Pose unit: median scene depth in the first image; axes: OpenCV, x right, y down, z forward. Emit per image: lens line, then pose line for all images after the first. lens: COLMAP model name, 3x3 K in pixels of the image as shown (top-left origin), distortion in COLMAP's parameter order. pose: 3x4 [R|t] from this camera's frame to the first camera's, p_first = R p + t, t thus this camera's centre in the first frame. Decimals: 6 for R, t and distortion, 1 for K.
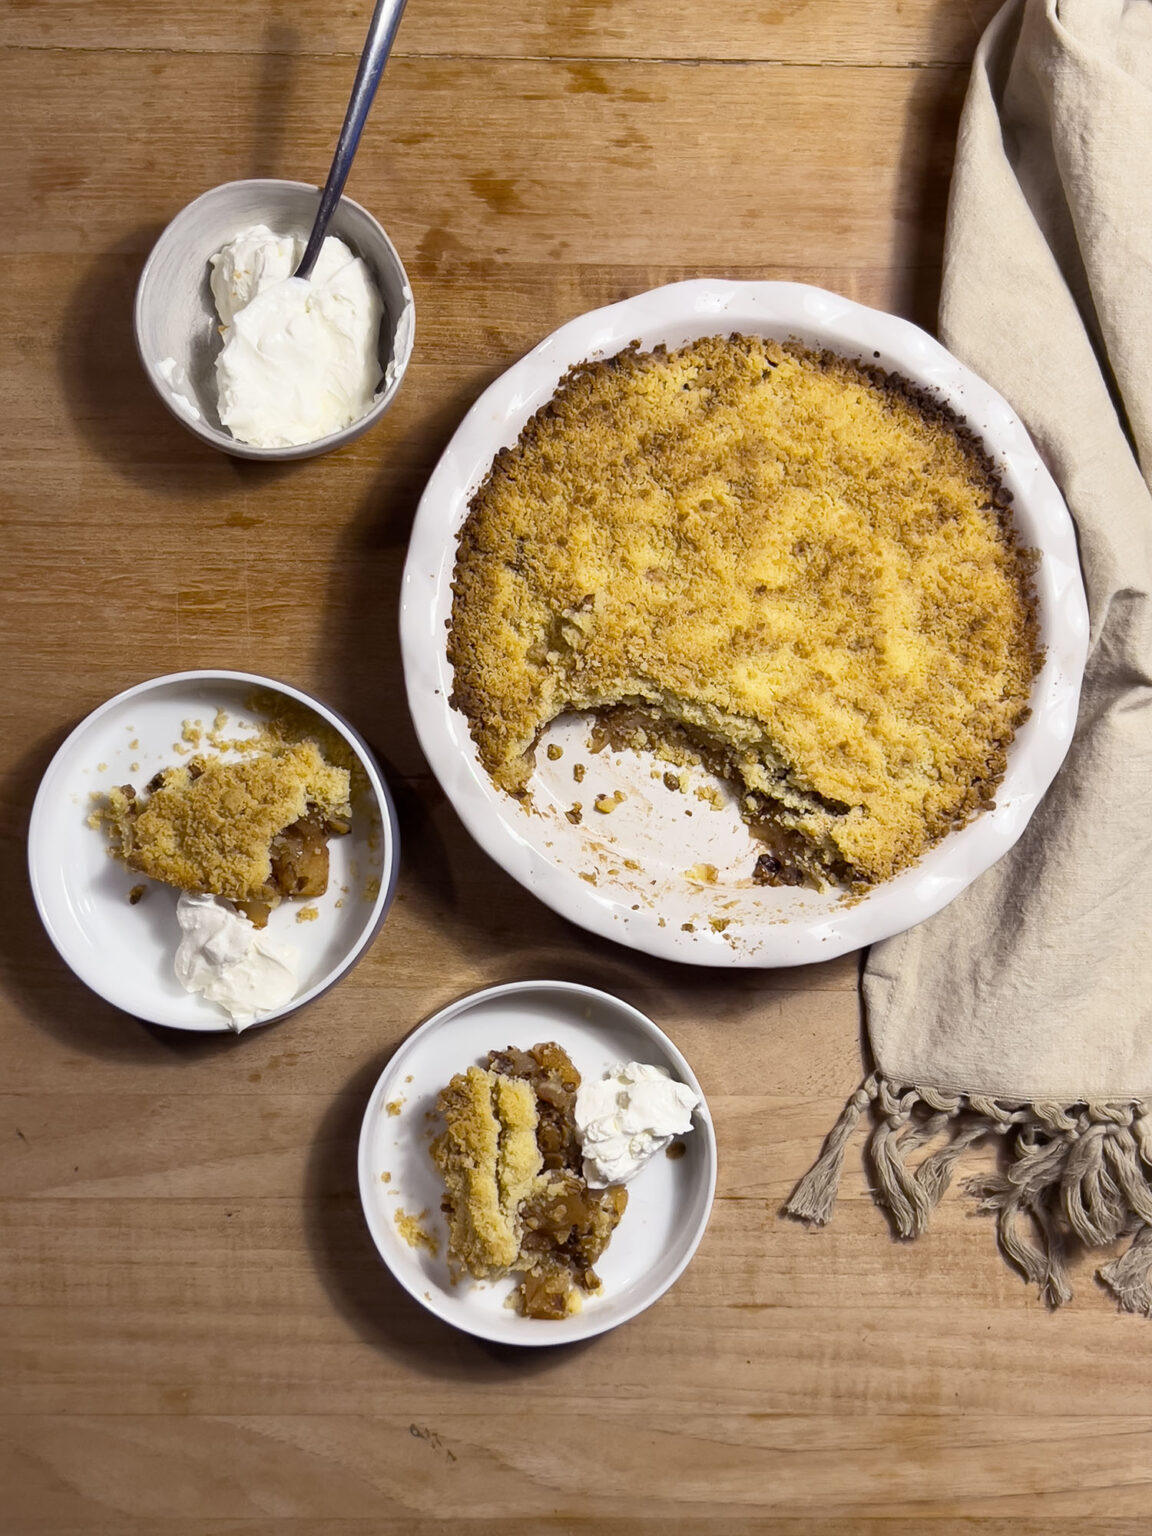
lens RADIAL K [[1868.5, 0, 576.0], [0, 1868.5, 768.0], [0, 0, 1]] dist [0.131673, -0.019806]
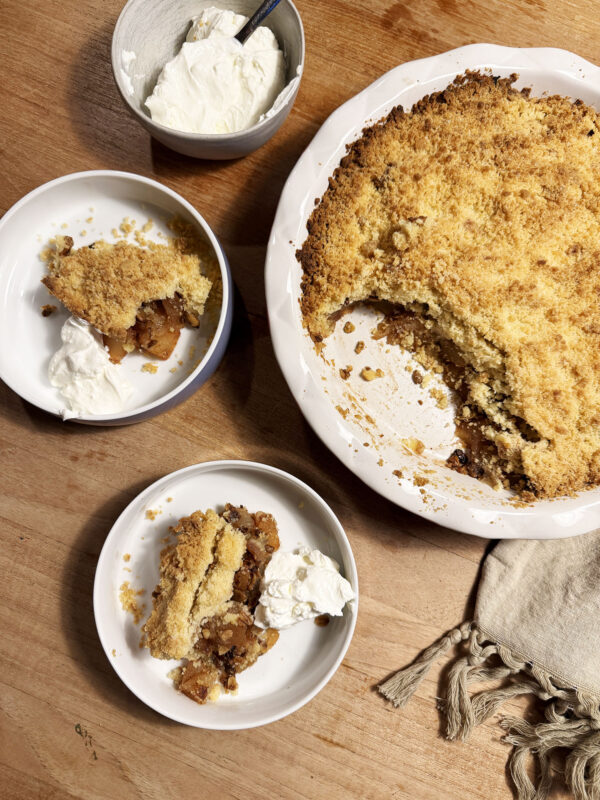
lens RADIAL K [[575.0, 0, 300.0], [0, 575.0, 400.0], [0, 0, 1]] dist [-0.001286, -0.003909]
pose [[0.924254, 0.379571, -0.040982, -0.007311], [-0.381325, 0.923048, -0.050728, 0.081392], [0.018573, 0.062513, 0.997871, 0.574965]]
